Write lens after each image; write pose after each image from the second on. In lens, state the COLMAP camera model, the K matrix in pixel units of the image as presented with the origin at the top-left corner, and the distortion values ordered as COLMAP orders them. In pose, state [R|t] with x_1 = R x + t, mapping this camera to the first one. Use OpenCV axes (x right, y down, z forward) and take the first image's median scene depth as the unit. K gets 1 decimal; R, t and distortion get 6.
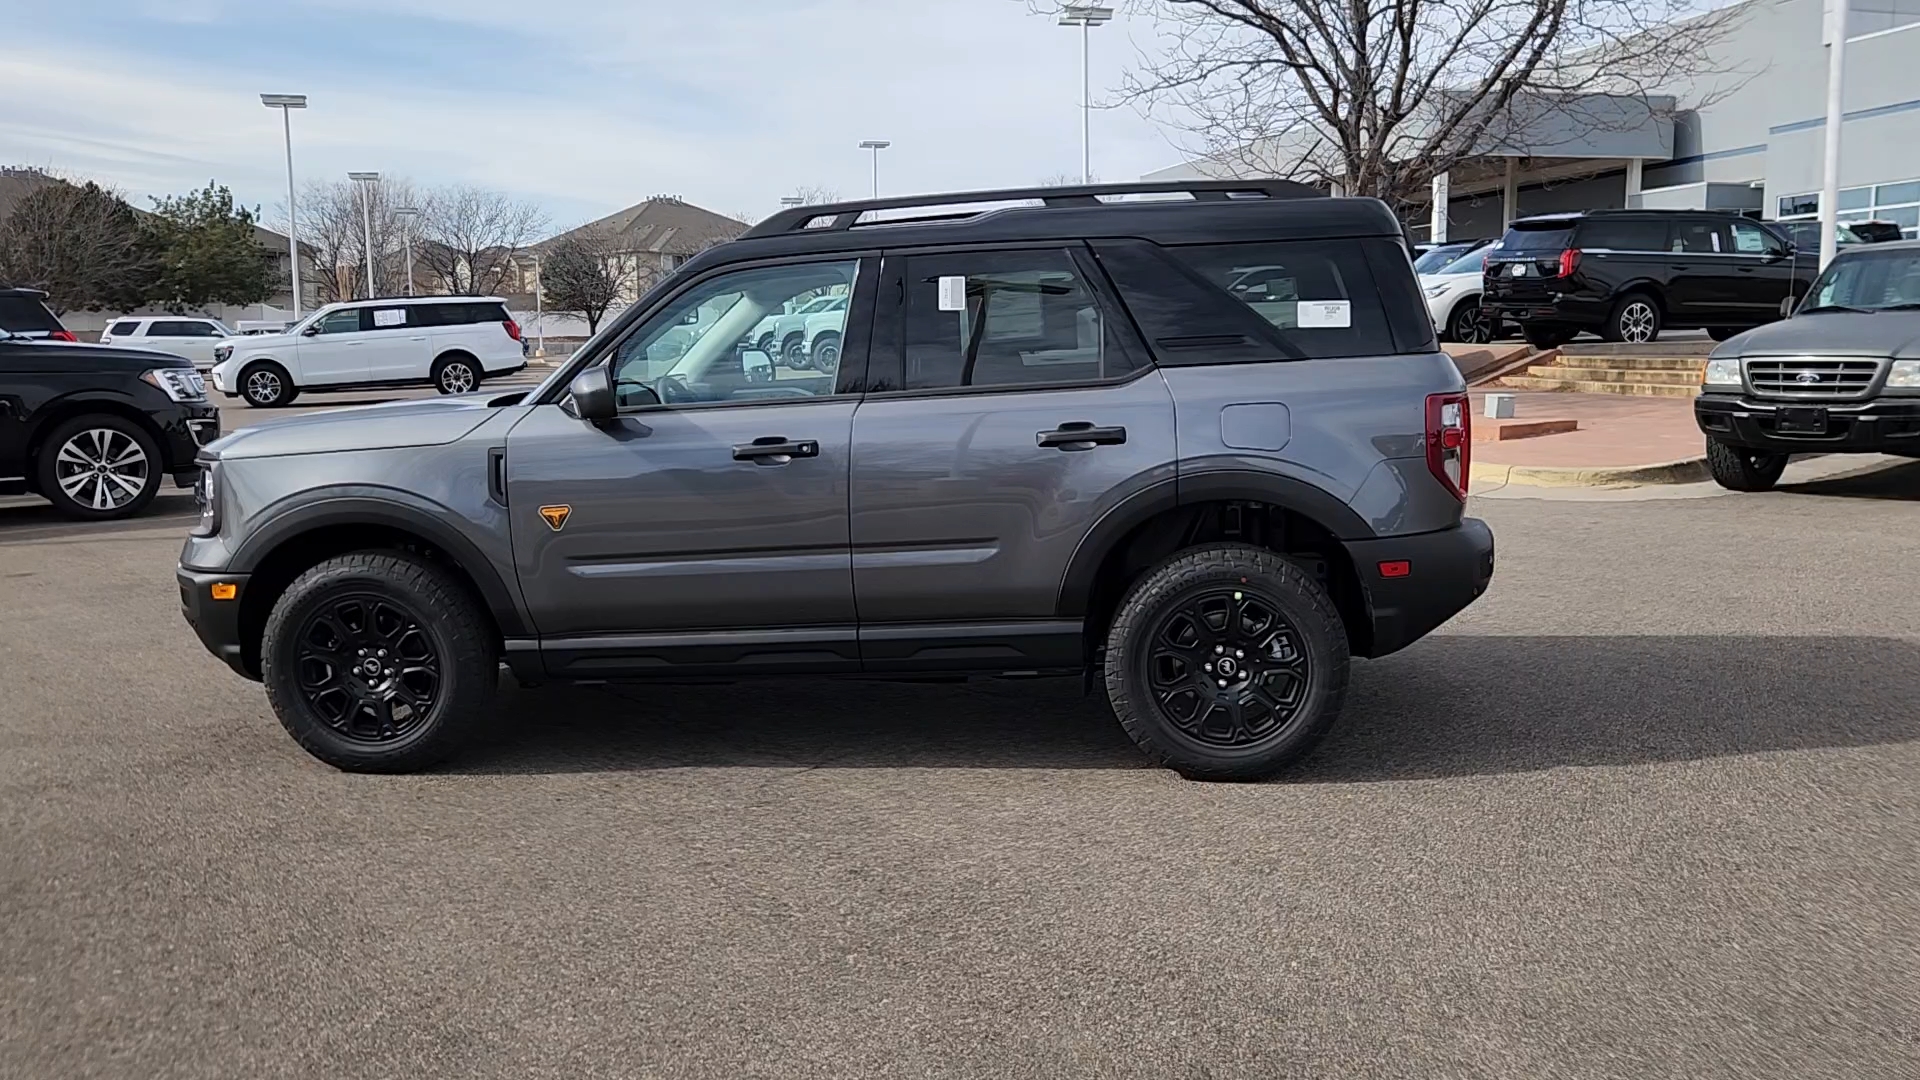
lens RADIAL K [[1622.9, 0, 944.5], [0, 1622.9, 539.9], [0, 0, 1]] dist [0.037254, -0.029180]
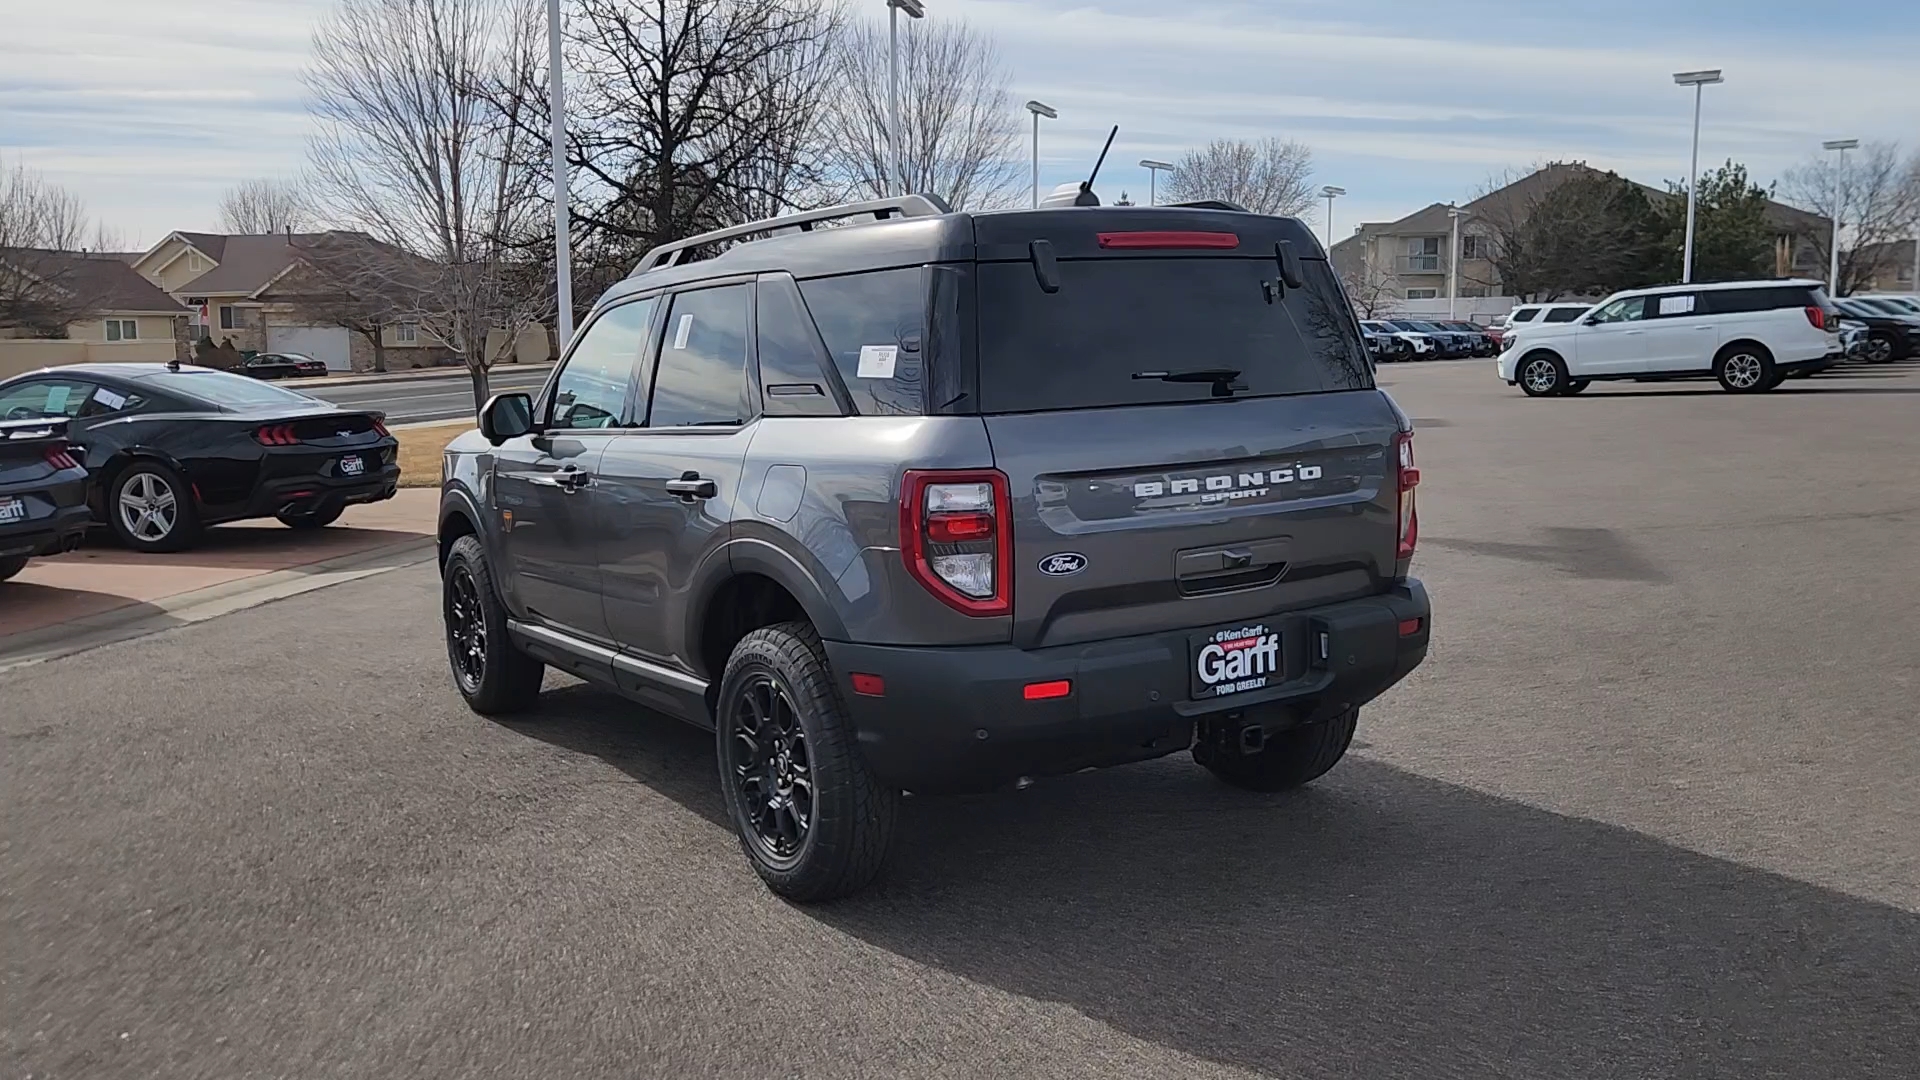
lens RADIAL K [[1622.9, 0, 944.2], [0, 1622.9, 537.8], [0, 0, 1]] dist [0.037254, -0.029180]
pose [[0.625906, 0.103384, -0.773016, 0.868422], [-0.094765, 0.993912, 0.056196, -0.097249], [0.774119, 0.038082, 0.631893, 0.502579]]
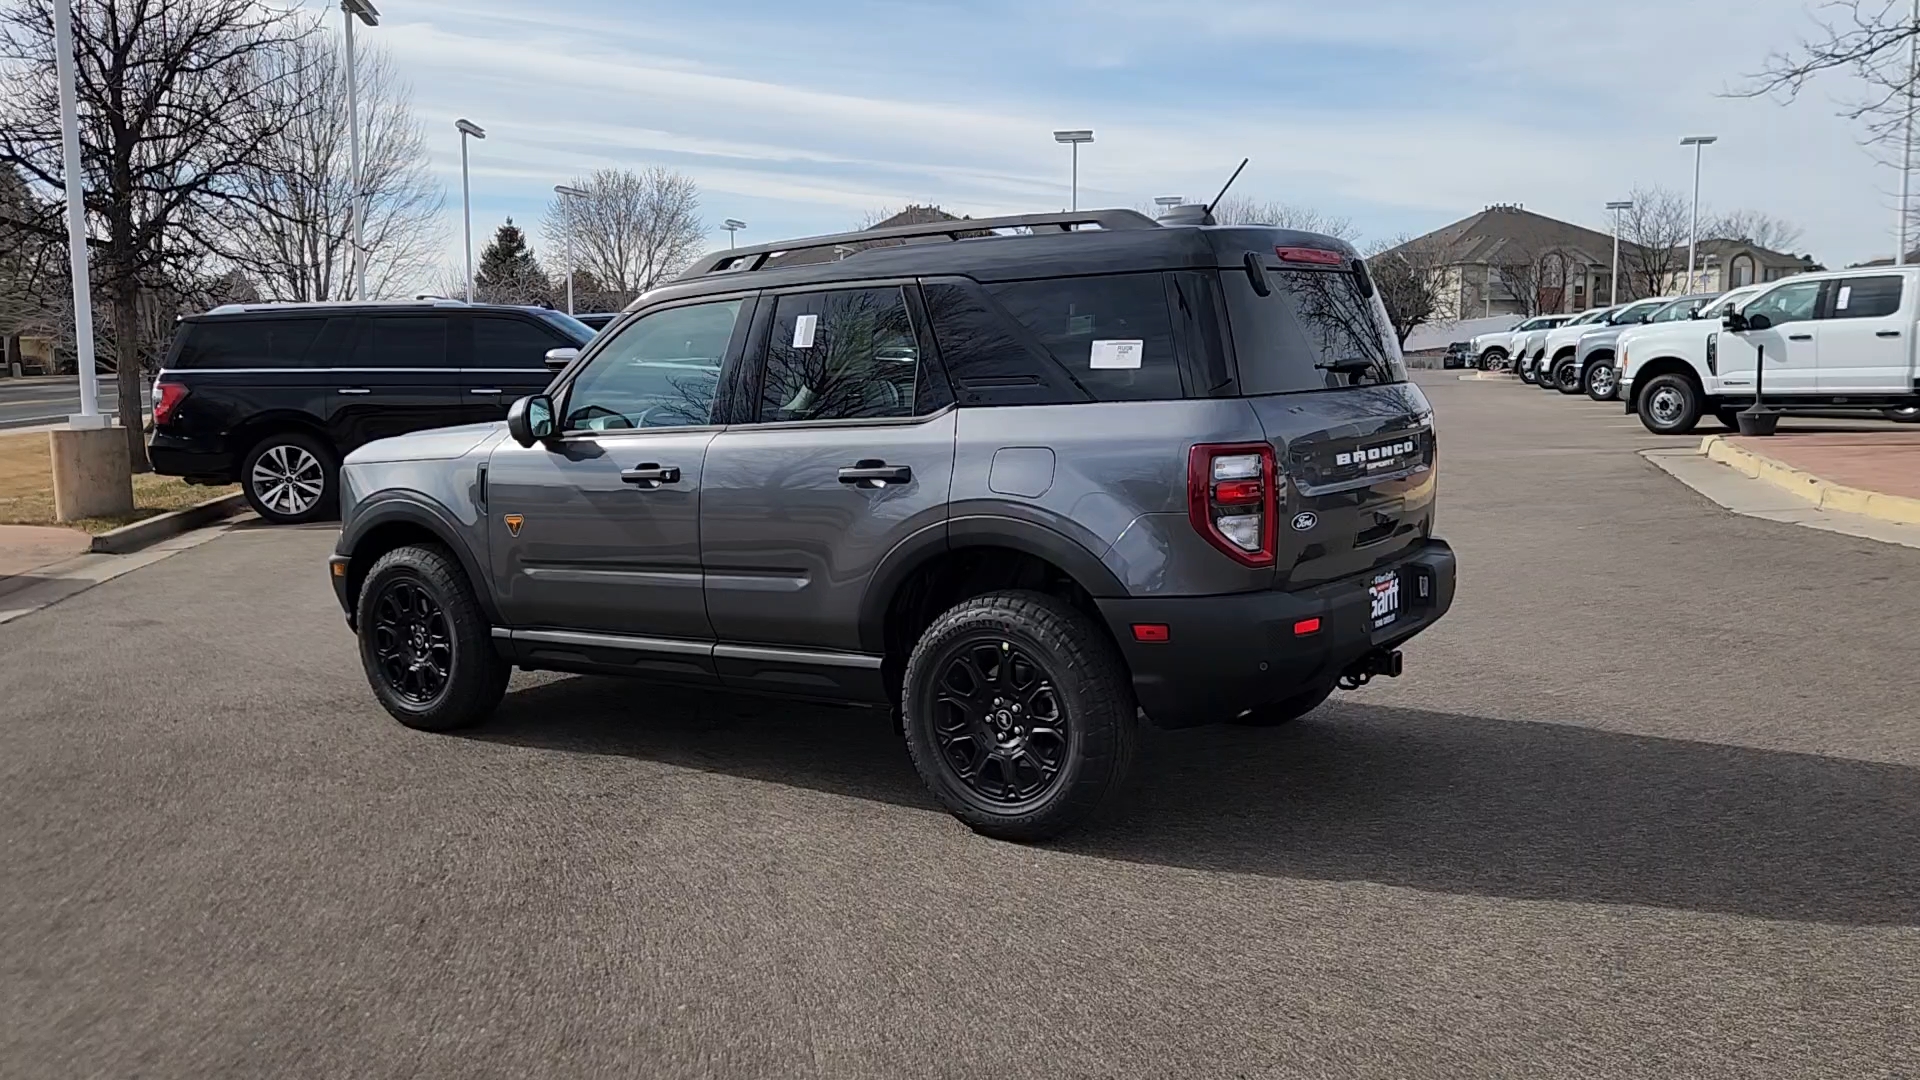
lens RADIAL K [[1622.9, 0, 942.9], [0, 1622.9, 534.4], [0, 0, 1]] dist [0.037254, -0.029180]
pose [[0.872308, 0.059802, -0.485286, 0.588673], [-0.065483, 0.997840, 0.005258, -0.033119], [0.484552, 0.027192, 0.874340, 0.137435]]
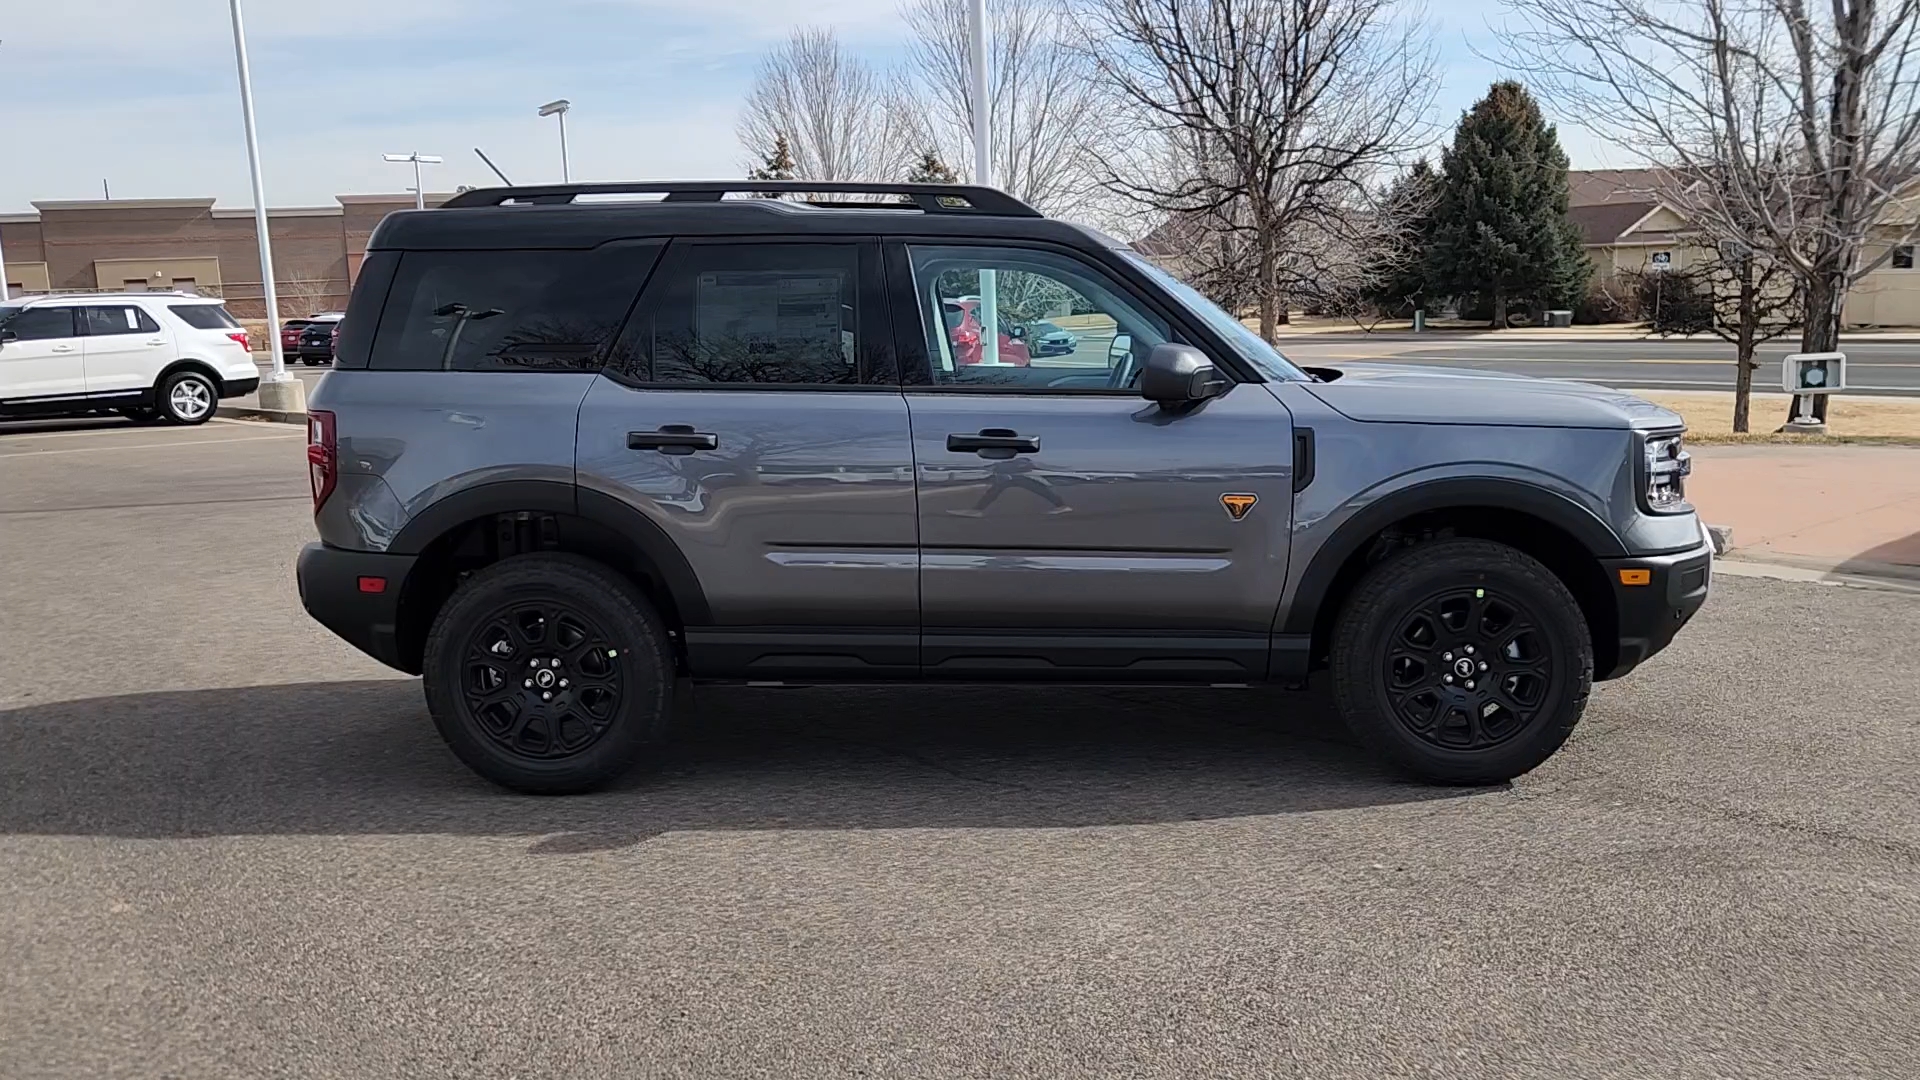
lens RADIAL K [[1622.9, 0, 952.3], [0, 1622.9, 558.6], [0, 0, 1]] dist [0.037254, -0.029180]
pose [[-0.995447, 0.061863, -0.072513, 0.034263], [0.037973, 0.955174, 0.293600, -0.315468], [0.087426, 0.289510, -0.953174, 2.238107]]
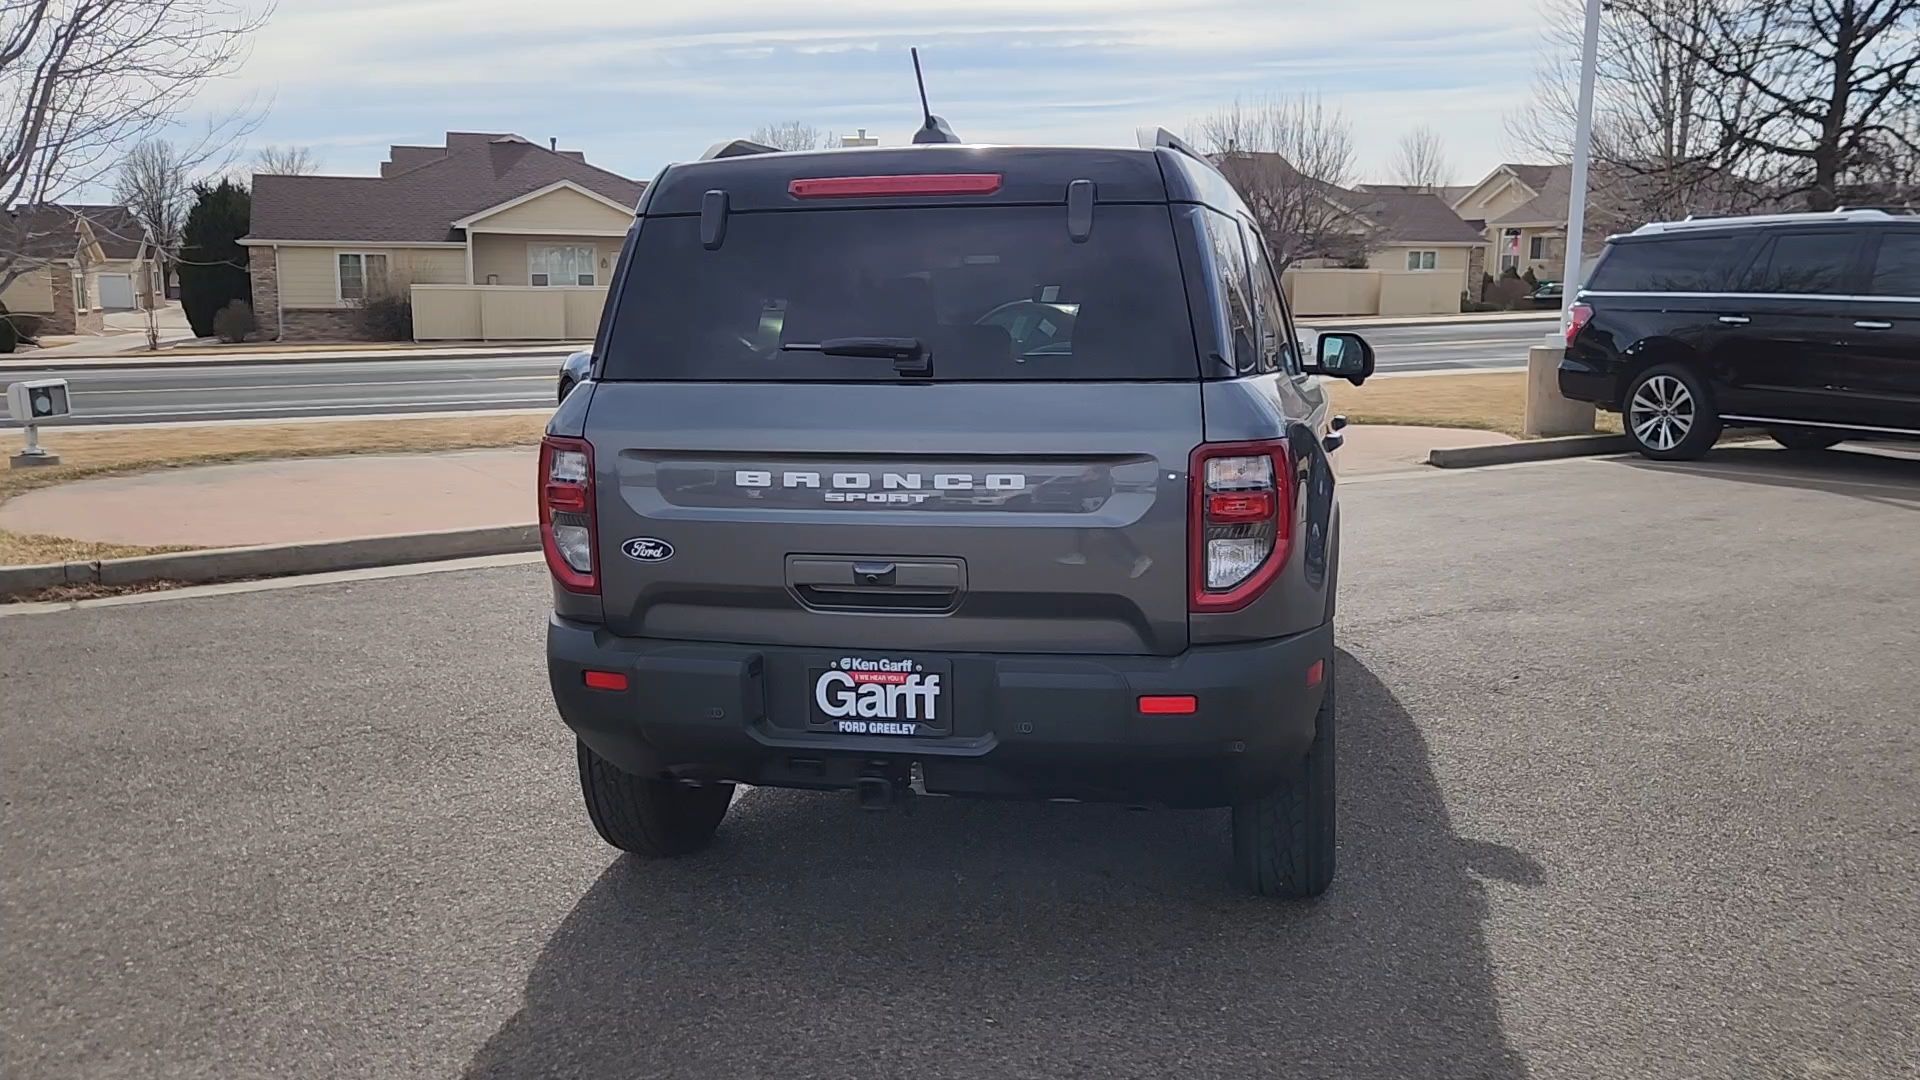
lens RADIAL K [[1622.9, 0, 951.8], [0, 1622.9, 553.3], [0, 0, 1]] dist [0.037254, -0.029180]
pose [[-0.108134, 0.183520, -0.977050, 0.980185], [-0.125199, 0.972474, 0.196517, -0.197020], [0.986221, 0.143576, -0.082181, 1.199039]]
